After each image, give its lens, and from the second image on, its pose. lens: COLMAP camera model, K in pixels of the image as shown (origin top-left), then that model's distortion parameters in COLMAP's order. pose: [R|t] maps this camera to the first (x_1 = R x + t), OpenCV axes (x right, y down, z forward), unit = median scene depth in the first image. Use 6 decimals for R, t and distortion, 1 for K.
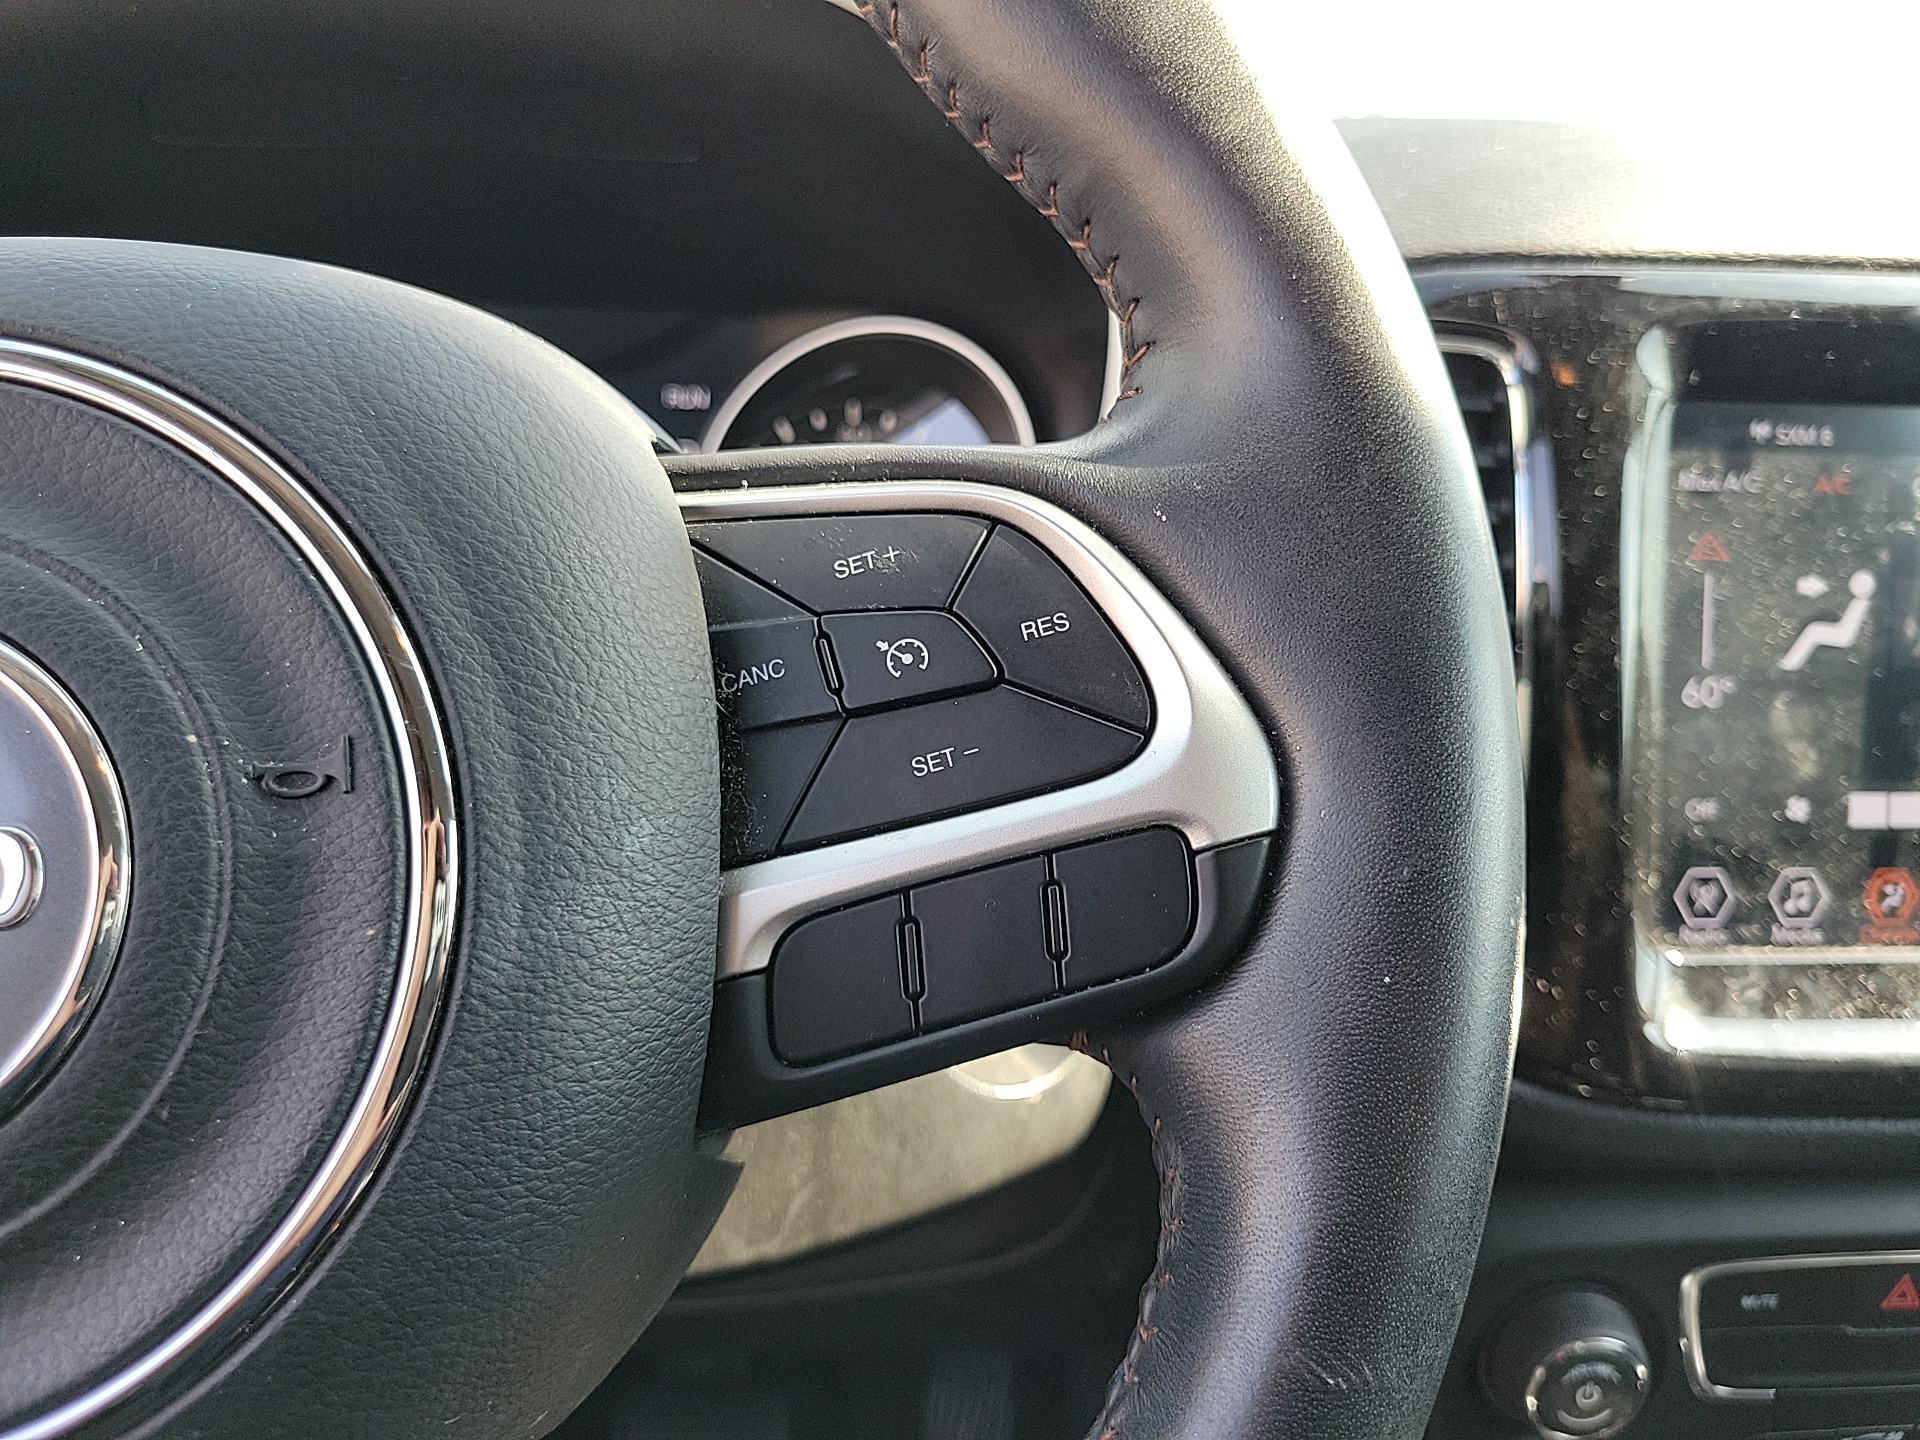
lens RADIAL K [[1452.6, 0, 970.9], [0, 1452.6, 715.6], [0, 0, 1]] dist [0.035040, -0.032206]
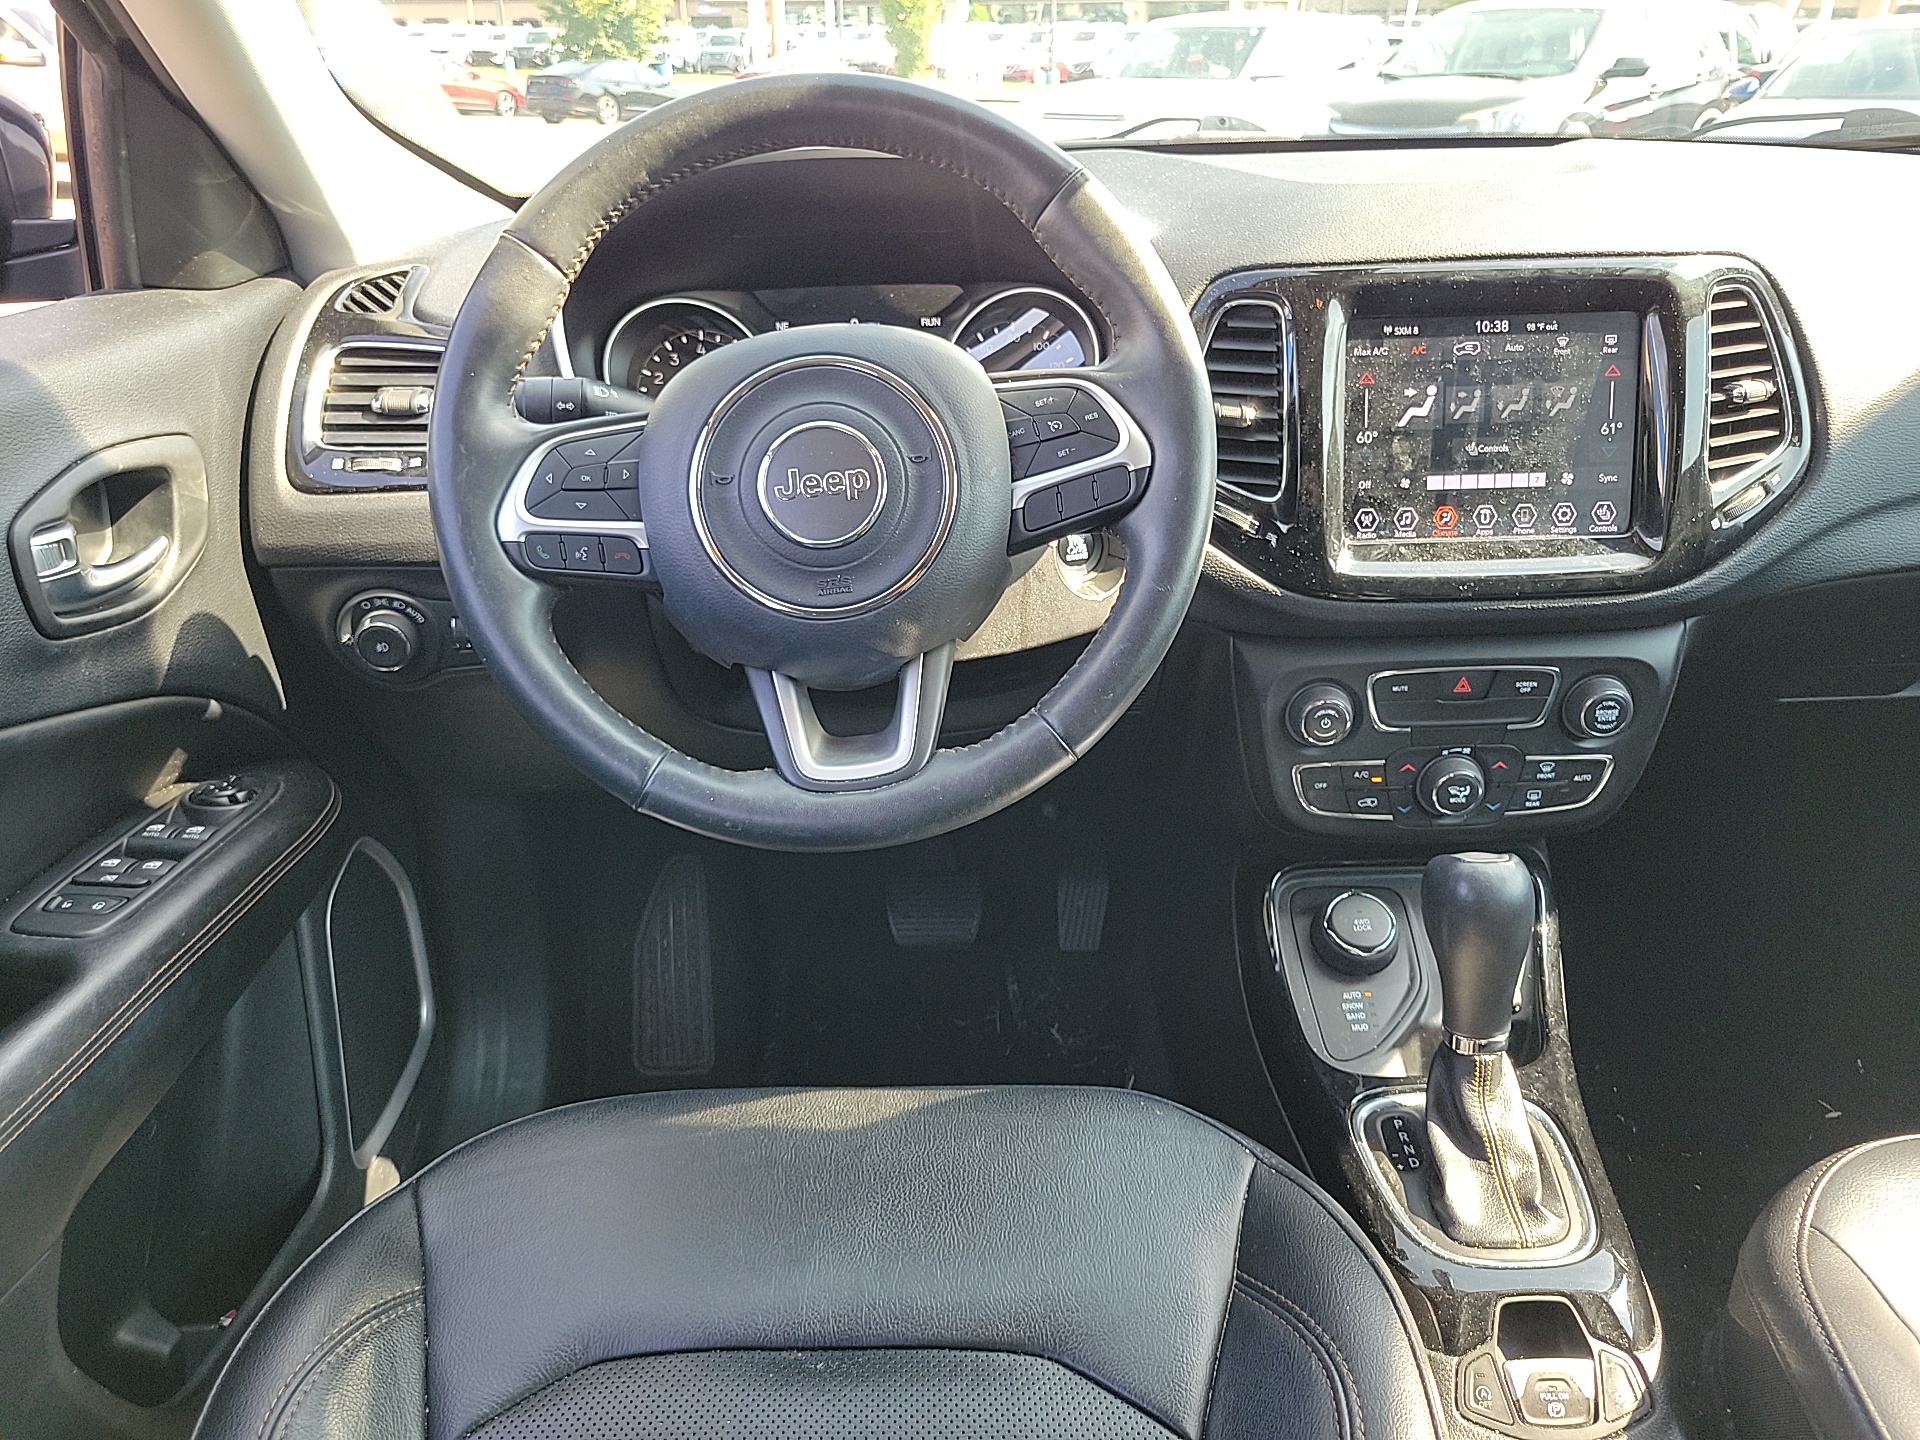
lens RADIAL K [[1452.6, 0, 955.8], [0, 1452.6, 717.3], [0, 0, 1]] dist [0.035040, -0.032206]
pose [[0.996122, -0.028469, -0.083250, -0.004975], [0.037736, 0.992997, 0.111949, 0.154736], [0.079480, -0.114656, 0.990221, -1.591220]]
